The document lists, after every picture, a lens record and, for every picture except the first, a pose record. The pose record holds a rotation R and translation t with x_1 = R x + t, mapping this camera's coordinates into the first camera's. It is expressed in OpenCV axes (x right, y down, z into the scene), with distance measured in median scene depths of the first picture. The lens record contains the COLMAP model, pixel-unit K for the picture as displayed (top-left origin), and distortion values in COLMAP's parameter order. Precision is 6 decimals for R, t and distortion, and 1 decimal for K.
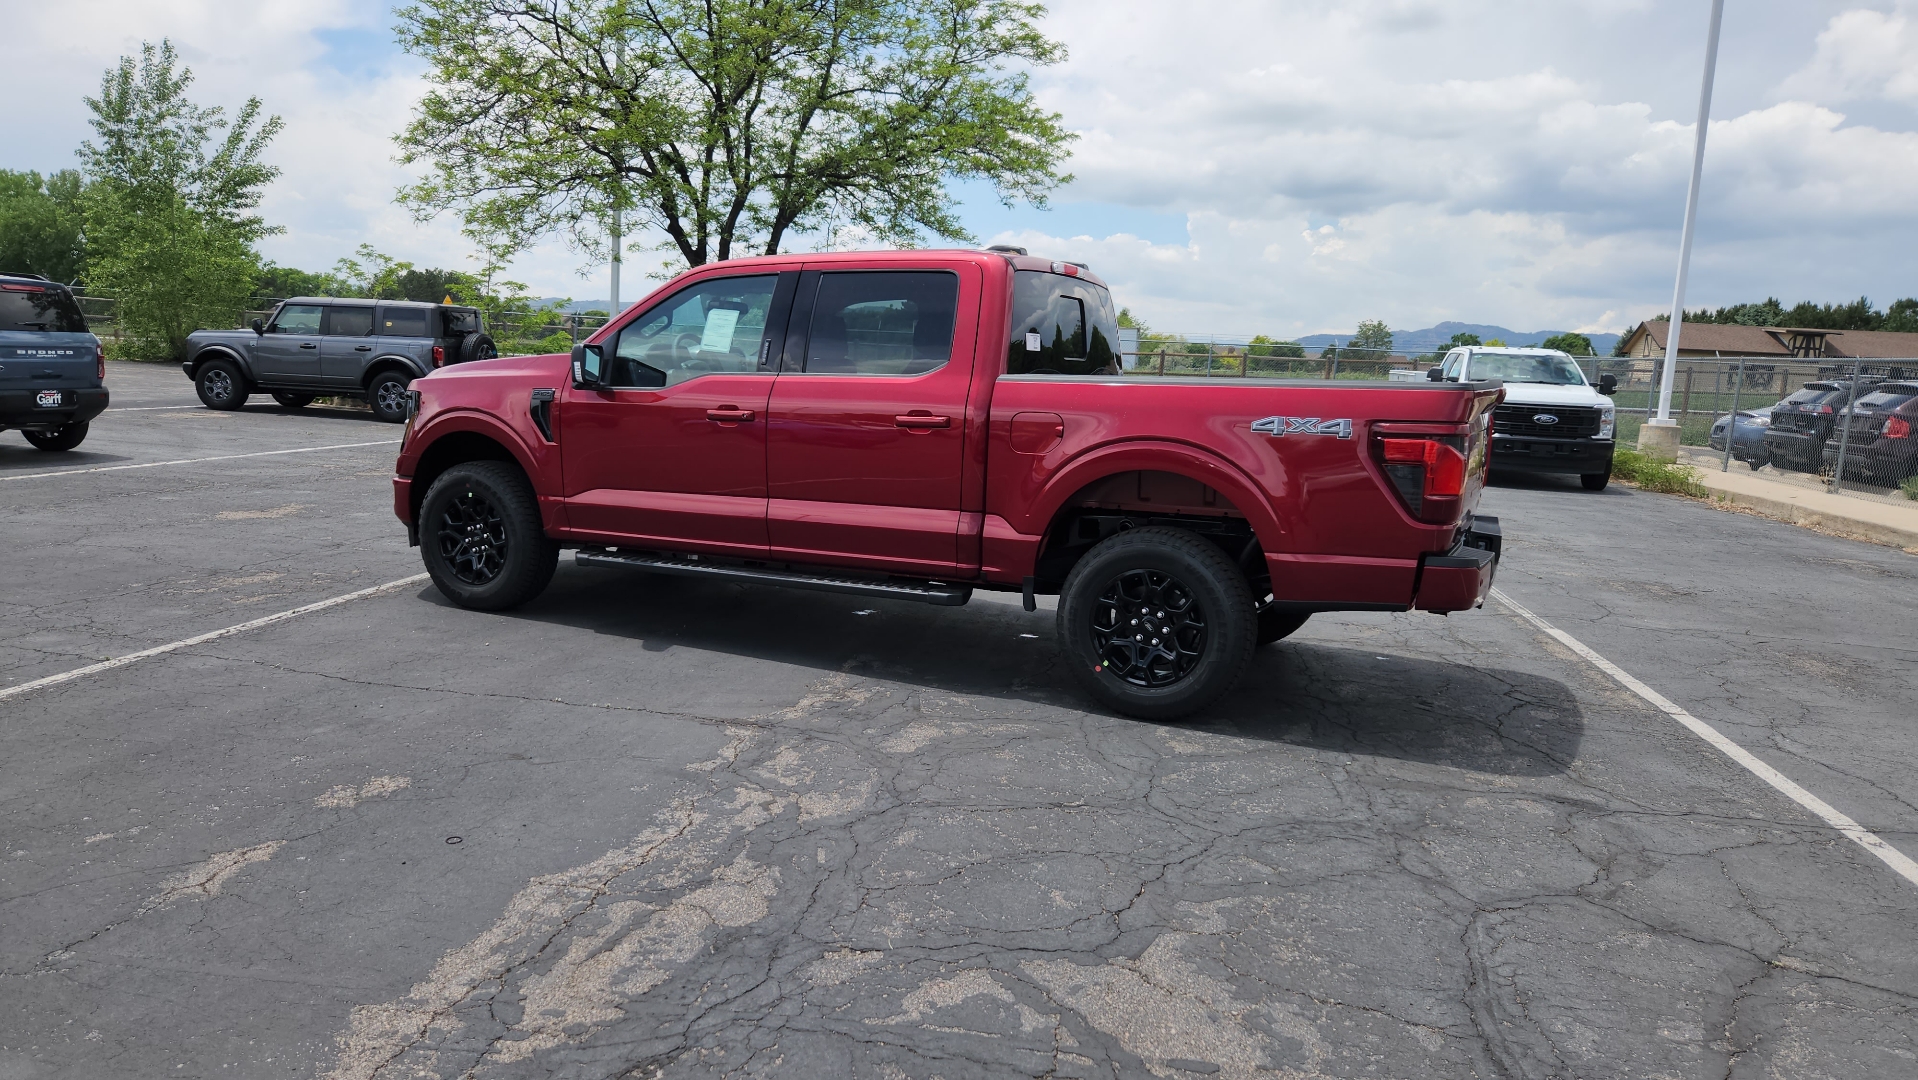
lens RADIAL K [[1284.4, 0, 933.4], [0, 1284.4, 529.6], [0, 0, 1]] dist [0.068472, -0.055364]
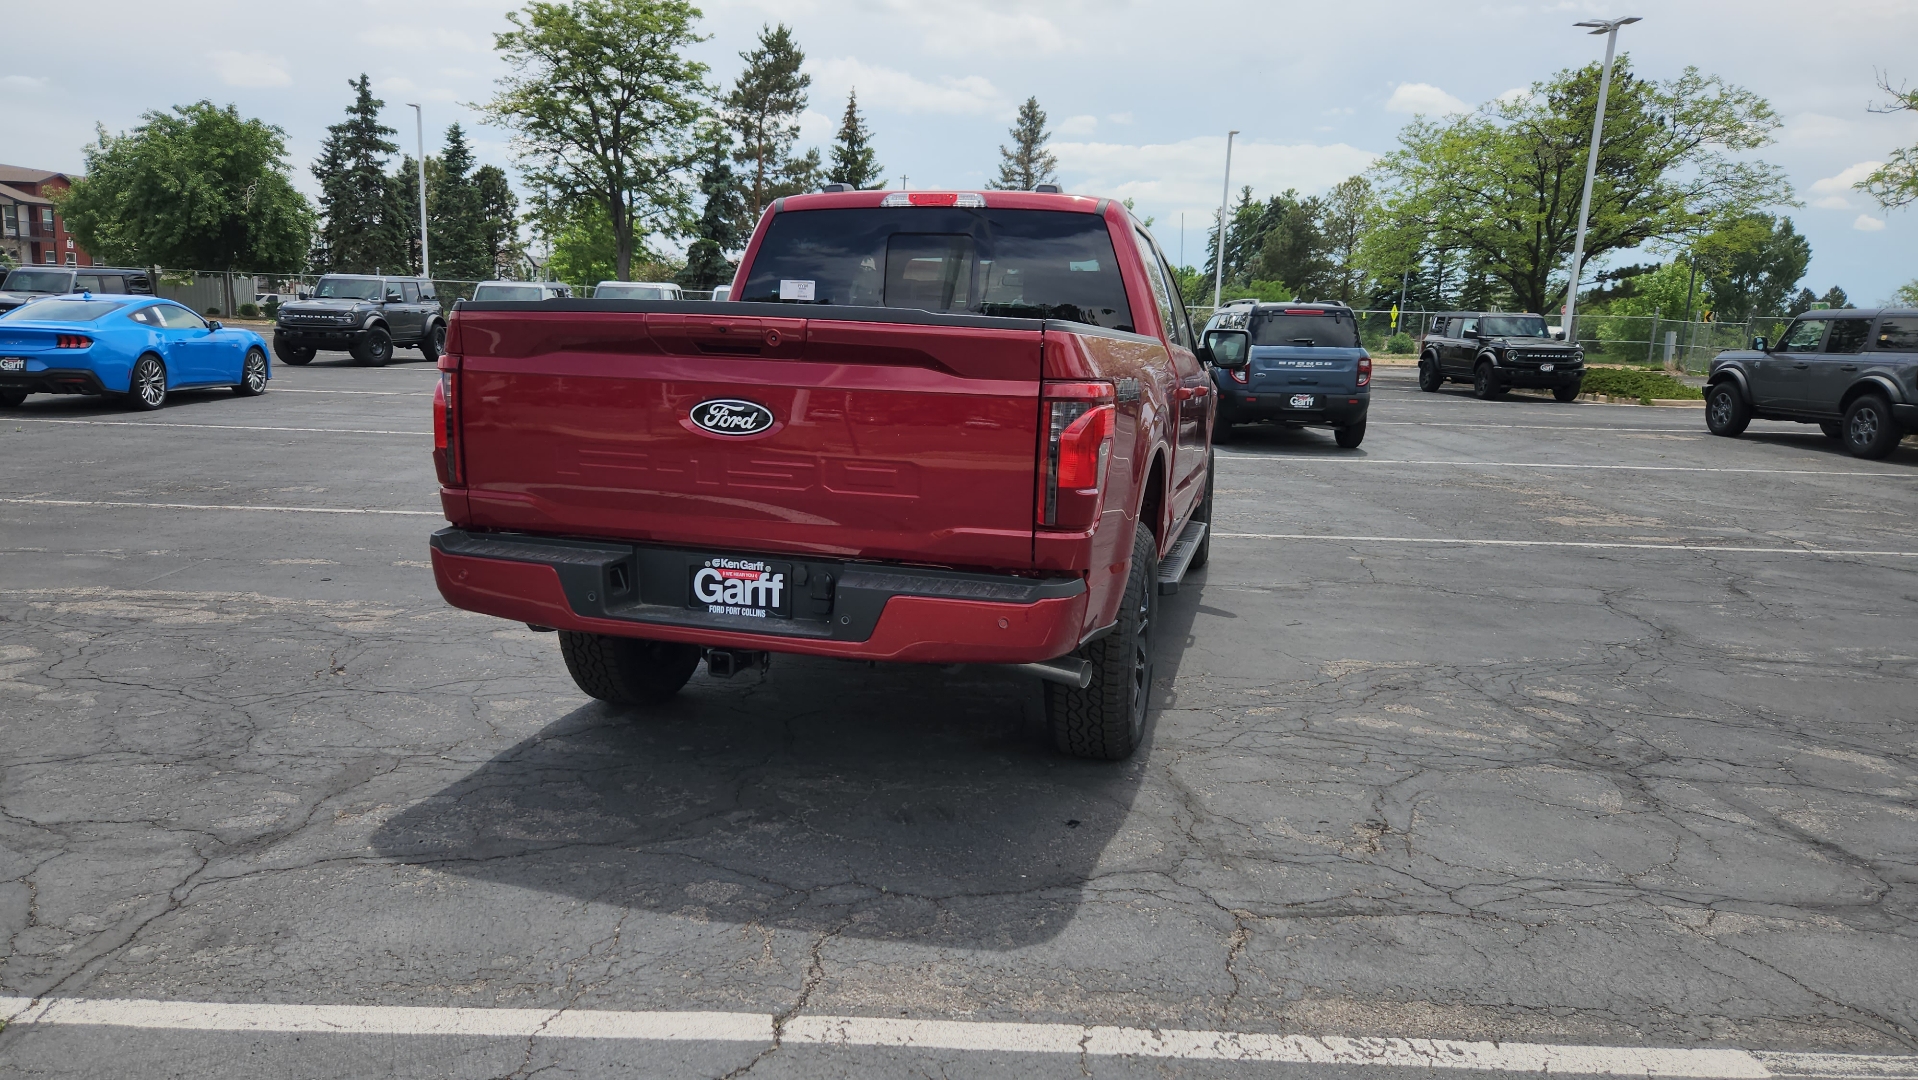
lens RADIAL K [[1284.4, 0, 927.4], [0, 1284.4, 544.5], [0, 0, 1]] dist [0.068472, -0.055364]
pose [[0.179364, 0.126189, -0.975656, 1.031857], [-0.150992, 0.983520, 0.099448, -0.077402], [0.972126, 0.129479, 0.195462, 0.974562]]
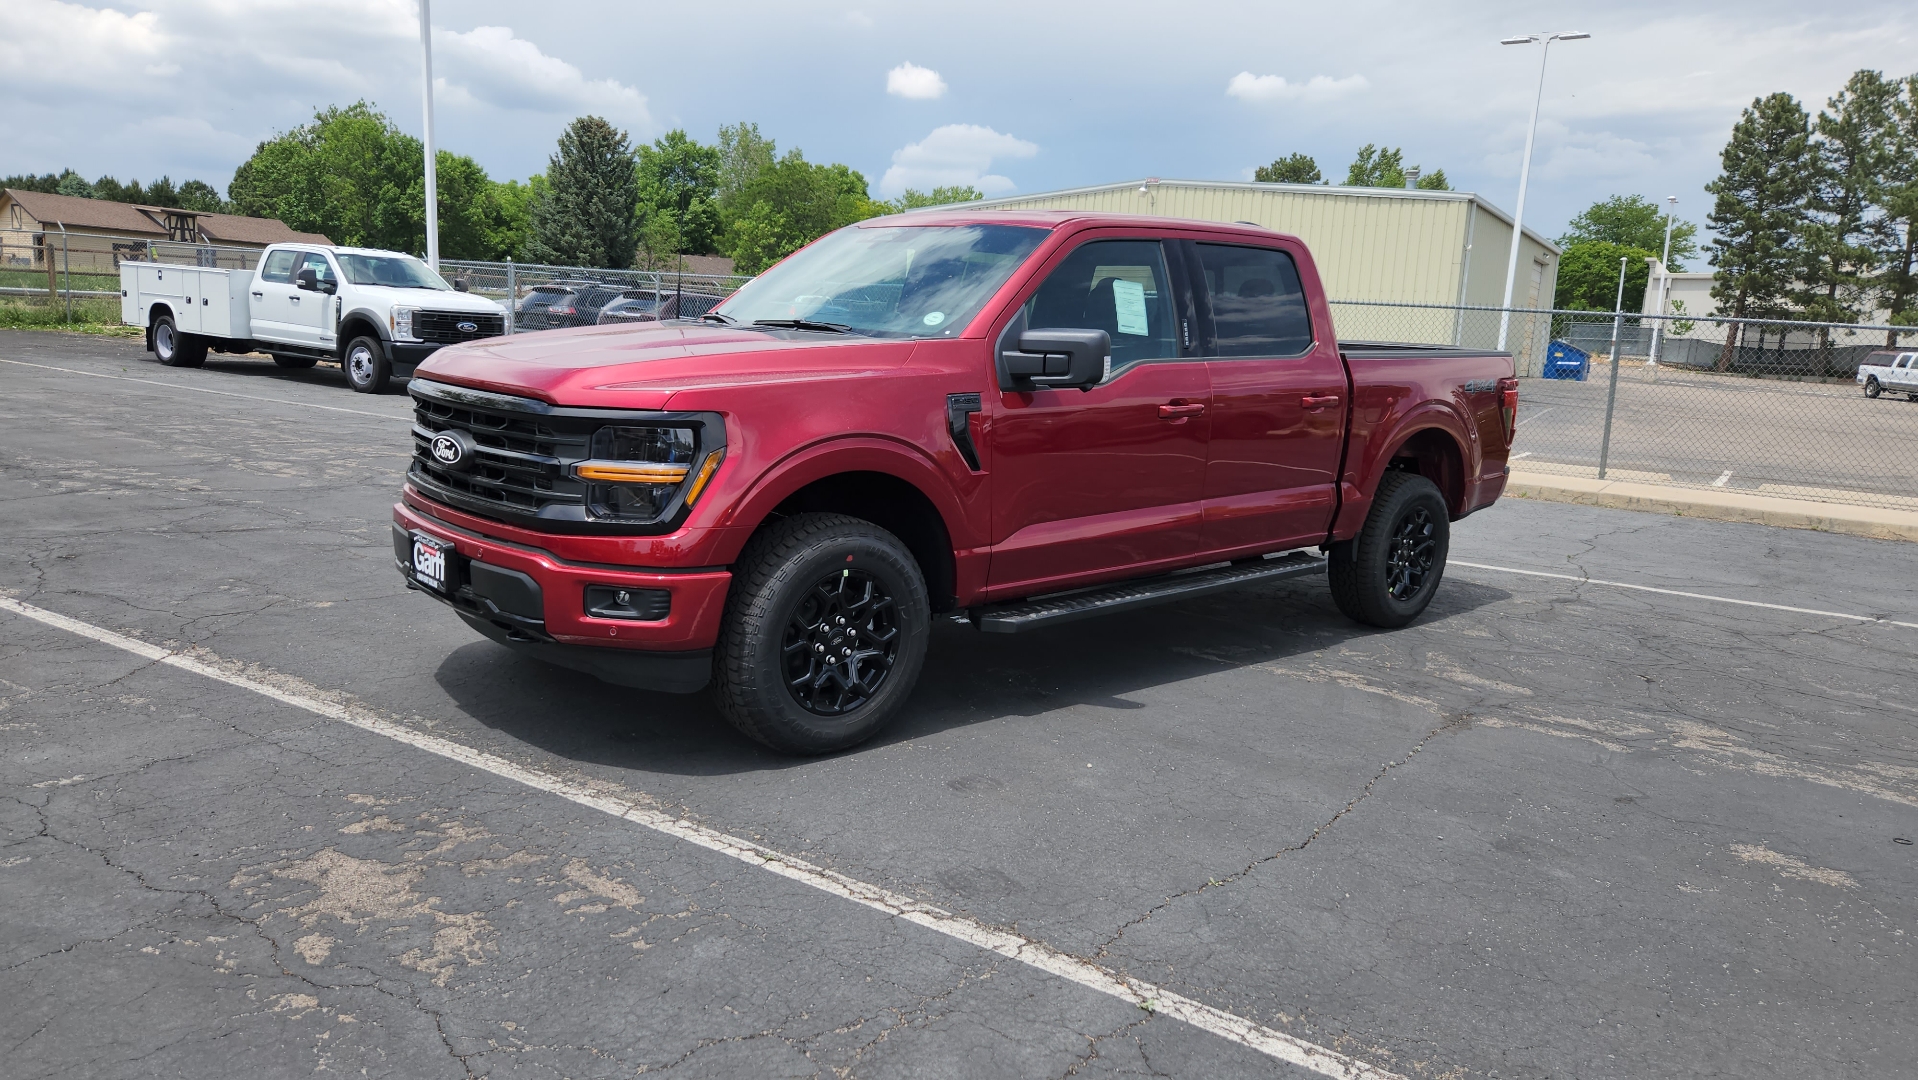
lens RADIAL K [[1284.4, 0, 930.9], [0, 1284.4, 544.5], [0, 0, 1]] dist [0.068472, -0.055364]
pose [[0.385402, -0.181108, 0.904801, -1.086590], [0.083303, 0.983375, 0.161353, -0.164770], [-0.918981, 0.013187, 0.394081, 0.878741]]
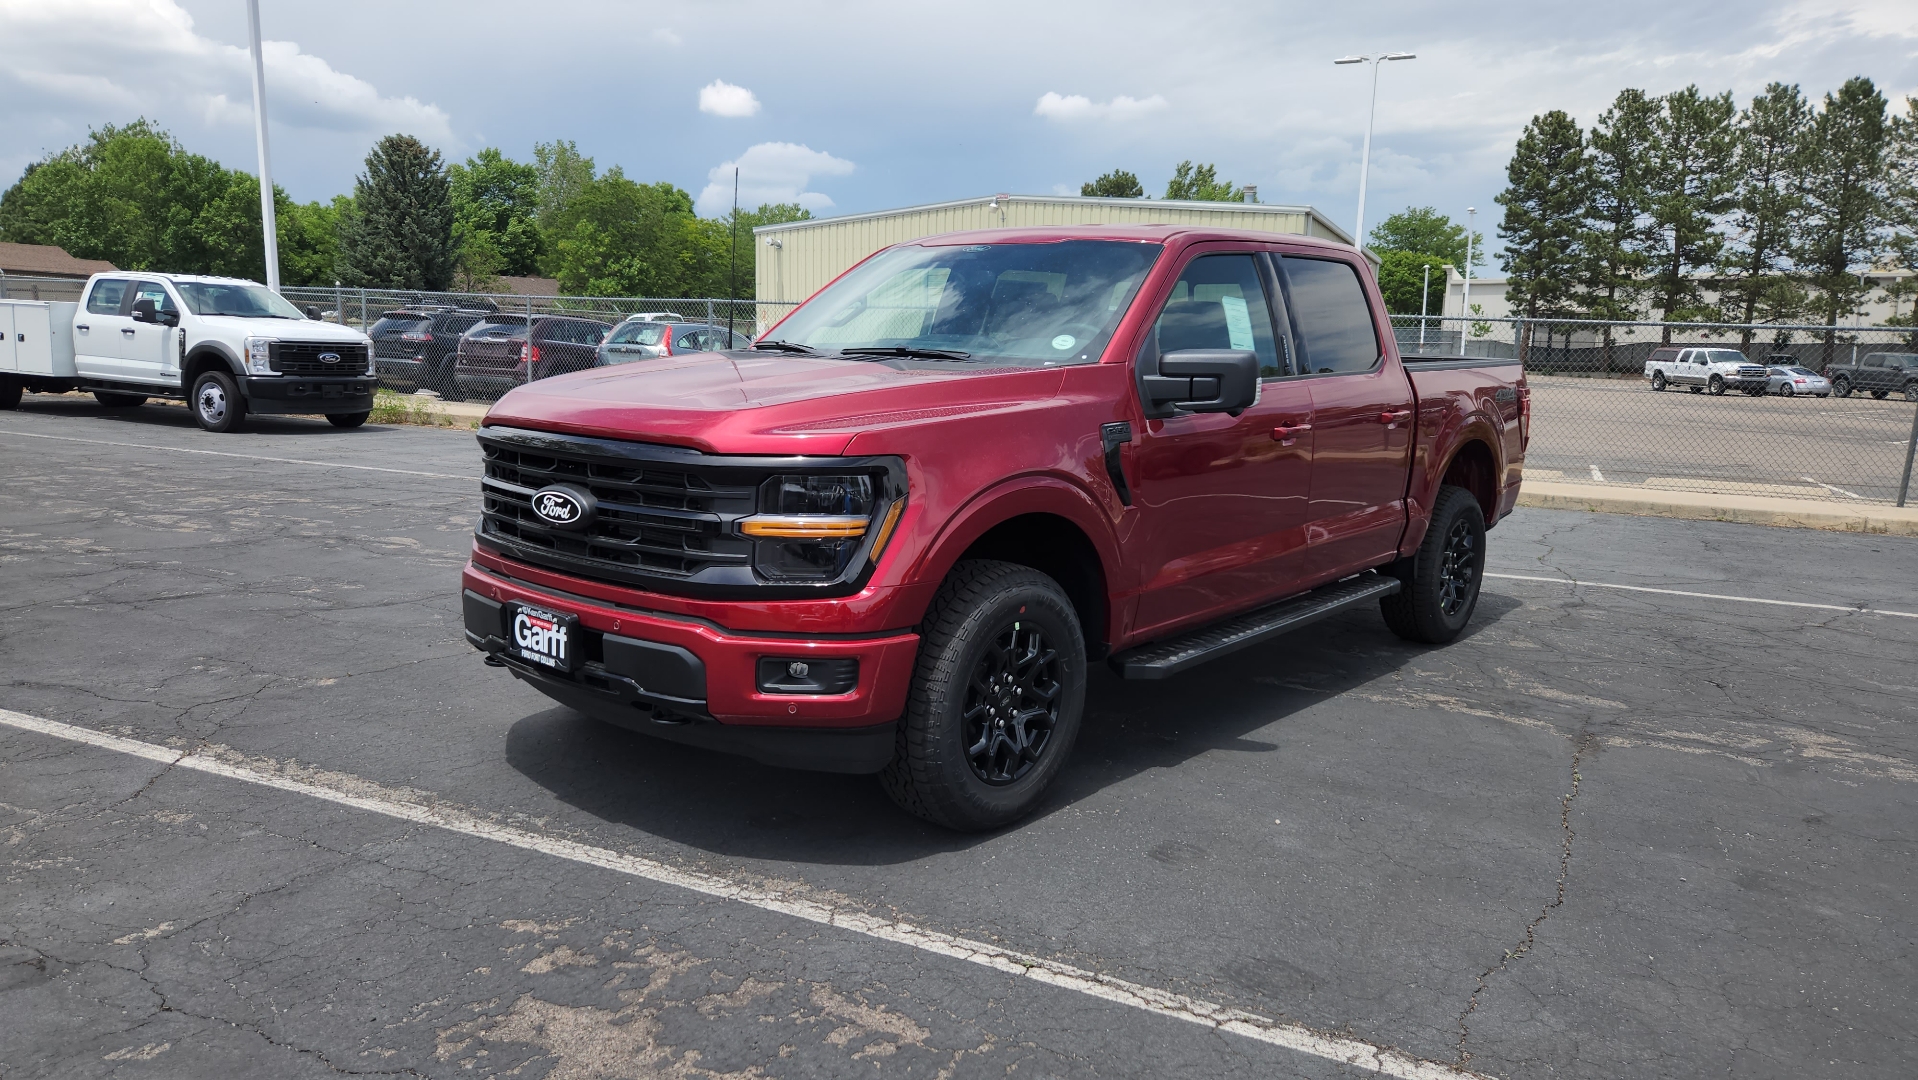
lens RADIAL K [[1284.4, 0, 916.3], [0, 1284.4, 539.9], [0, 0, 1]] dist [0.068472, -0.055364]
pose [[0.268441, -0.180576, 0.946220, -1.076933], [0.106380, 0.981822, 0.157191, -0.188149], [-0.957404, 0.058462, 0.282771, 1.076651]]
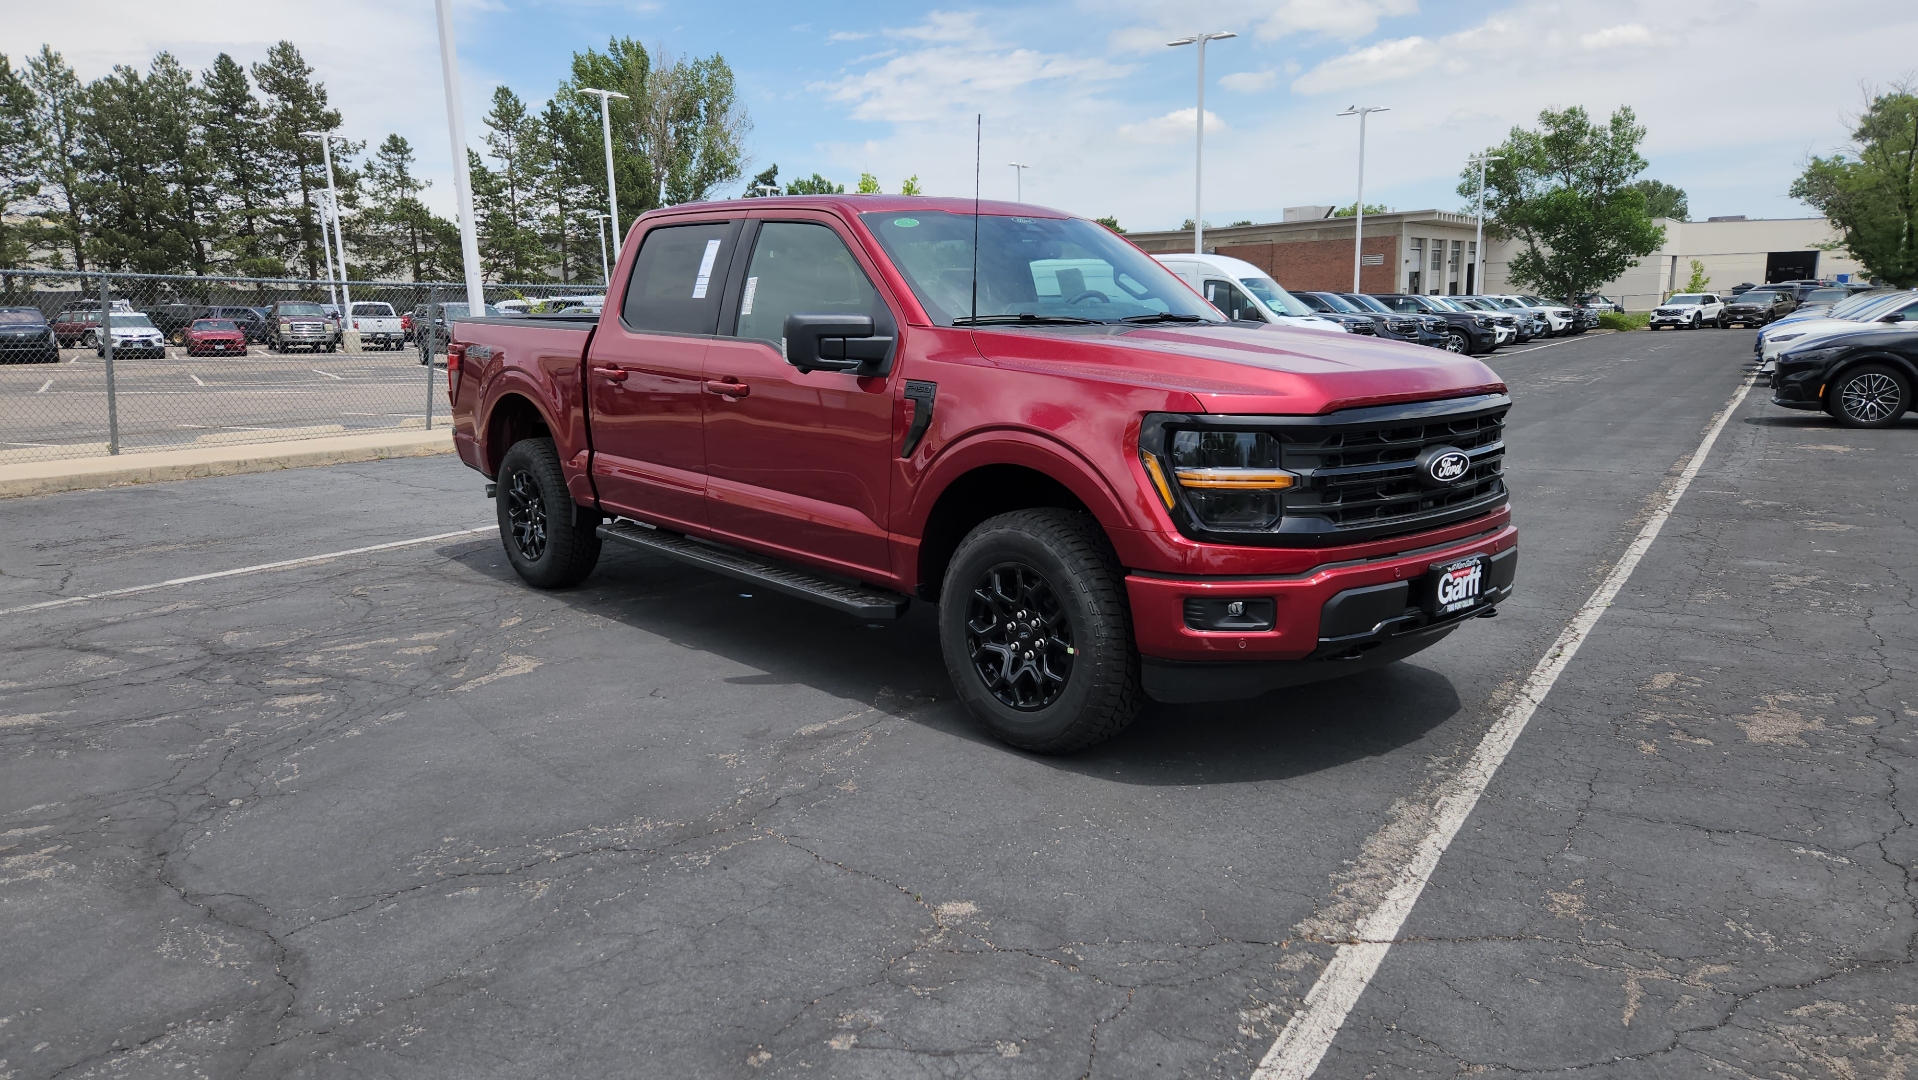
lens RADIAL K [[1284.4, 0, 930.6], [0, 1284.4, 566.3], [0, 0, 1]] dist [0.068472, -0.055364]
pose [[-0.920484, -0.106880, 0.375881, -0.512943], [0.022624, 0.945683, 0.324302, -0.308232], [-0.390126, 0.307018, -0.868068, 2.190357]]
